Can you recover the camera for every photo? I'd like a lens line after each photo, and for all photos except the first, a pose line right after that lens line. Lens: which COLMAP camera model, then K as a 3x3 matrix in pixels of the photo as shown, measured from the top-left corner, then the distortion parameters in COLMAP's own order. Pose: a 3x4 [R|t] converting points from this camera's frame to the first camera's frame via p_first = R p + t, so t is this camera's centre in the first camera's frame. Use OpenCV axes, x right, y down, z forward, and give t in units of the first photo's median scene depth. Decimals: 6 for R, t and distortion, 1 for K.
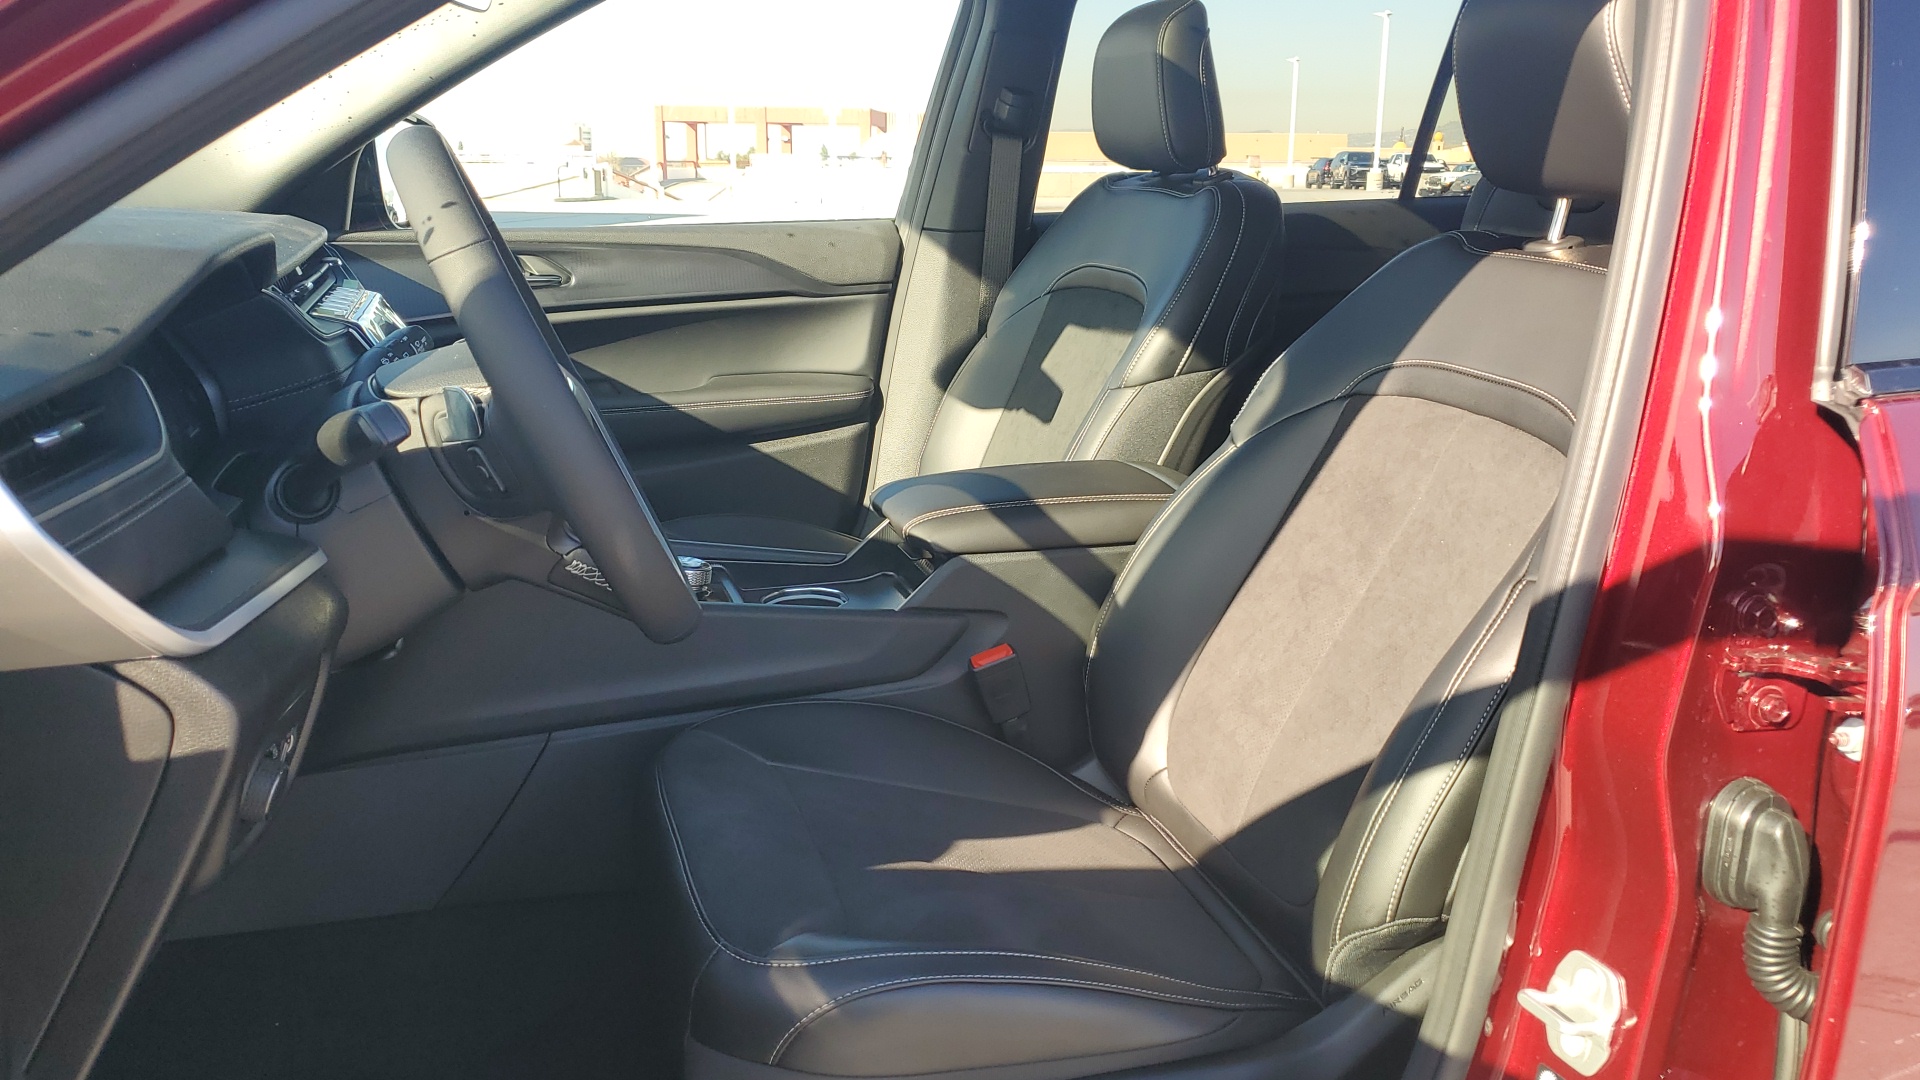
lens RADIAL K [[1499.3, 0, 960.0], [0, 1499.3, 540.0], [0, 0, 1]] dist [0.007727, 0.003617]
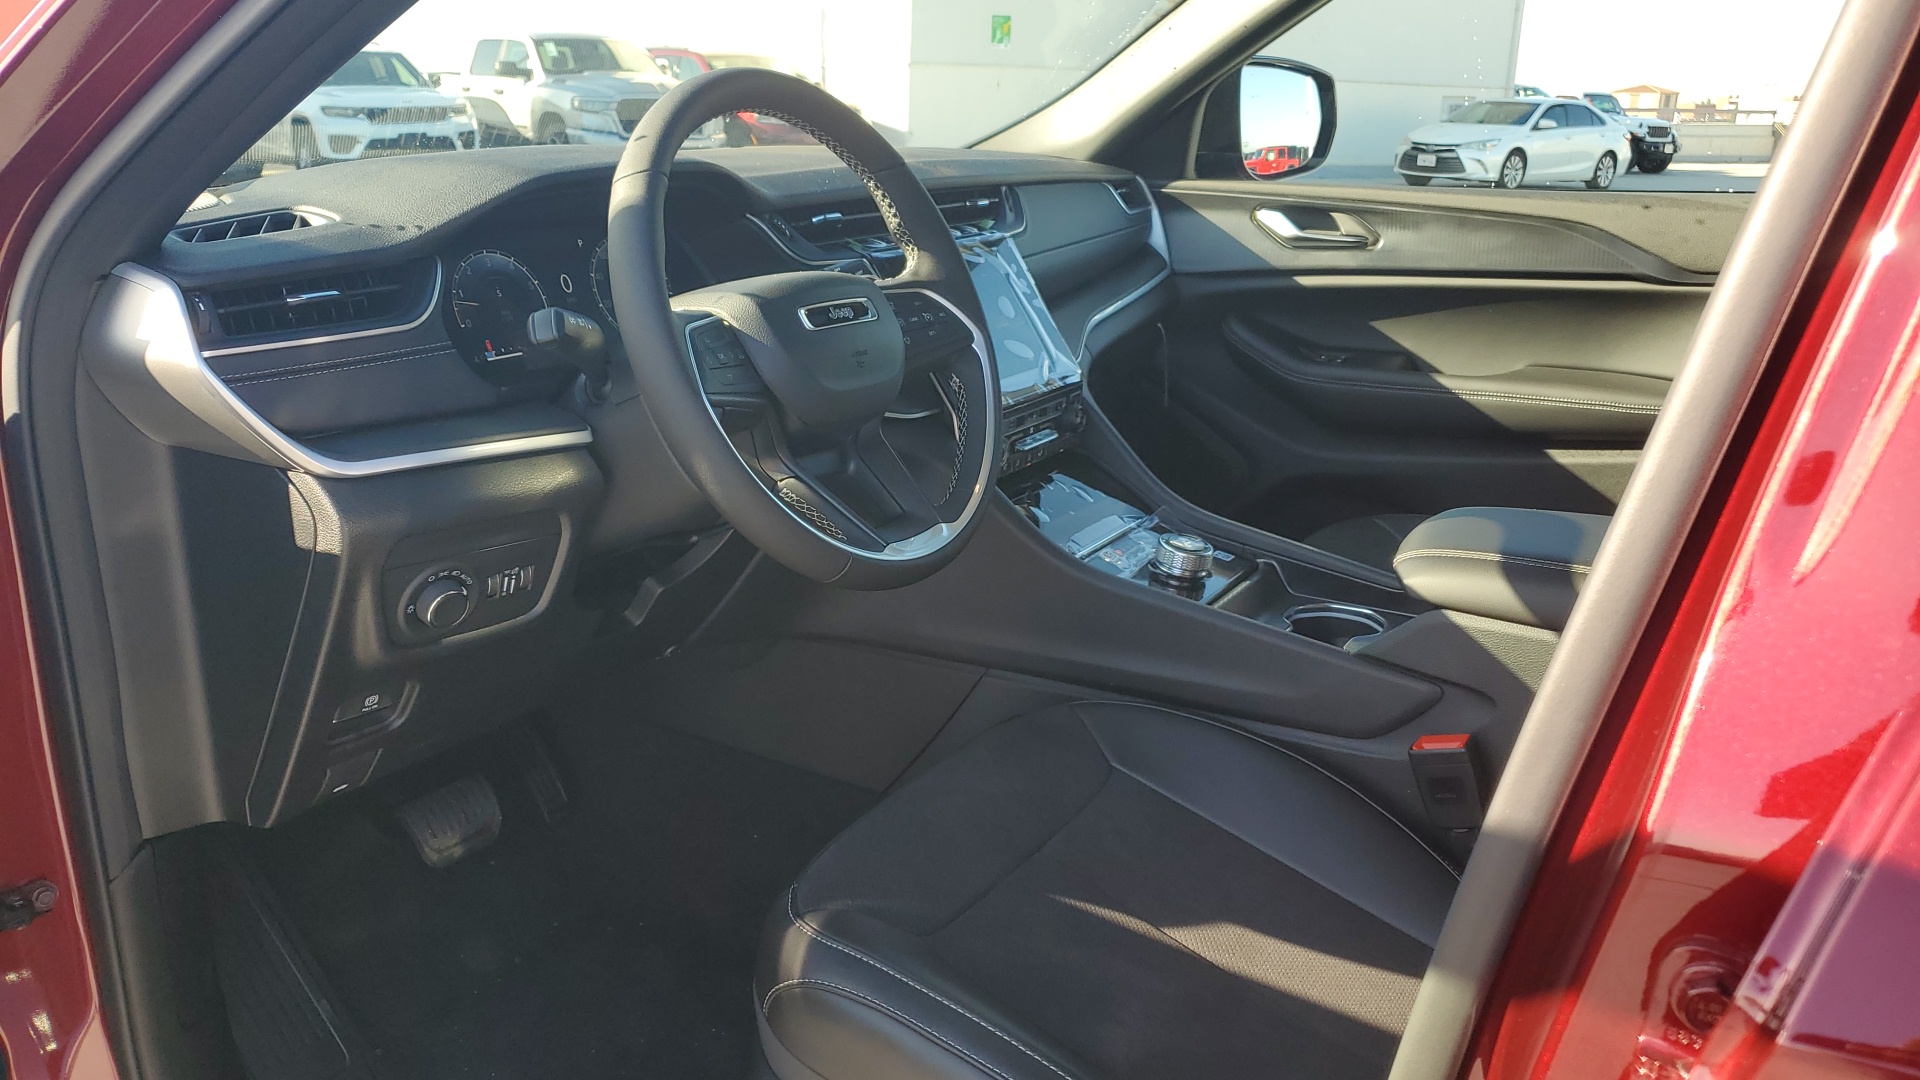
lens RADIAL K [[1499.3, 0, 960.0], [0, 1499.3, 540.0], [0, 0, 1]] dist [0.007727, 0.003617]
pose [[0.633209, 0.216374, -0.743120, 0.417019], [-0.198683, 0.973396, 0.114126, -0.064614], [0.748045, 0.075380, 0.659354, 0.274783]]
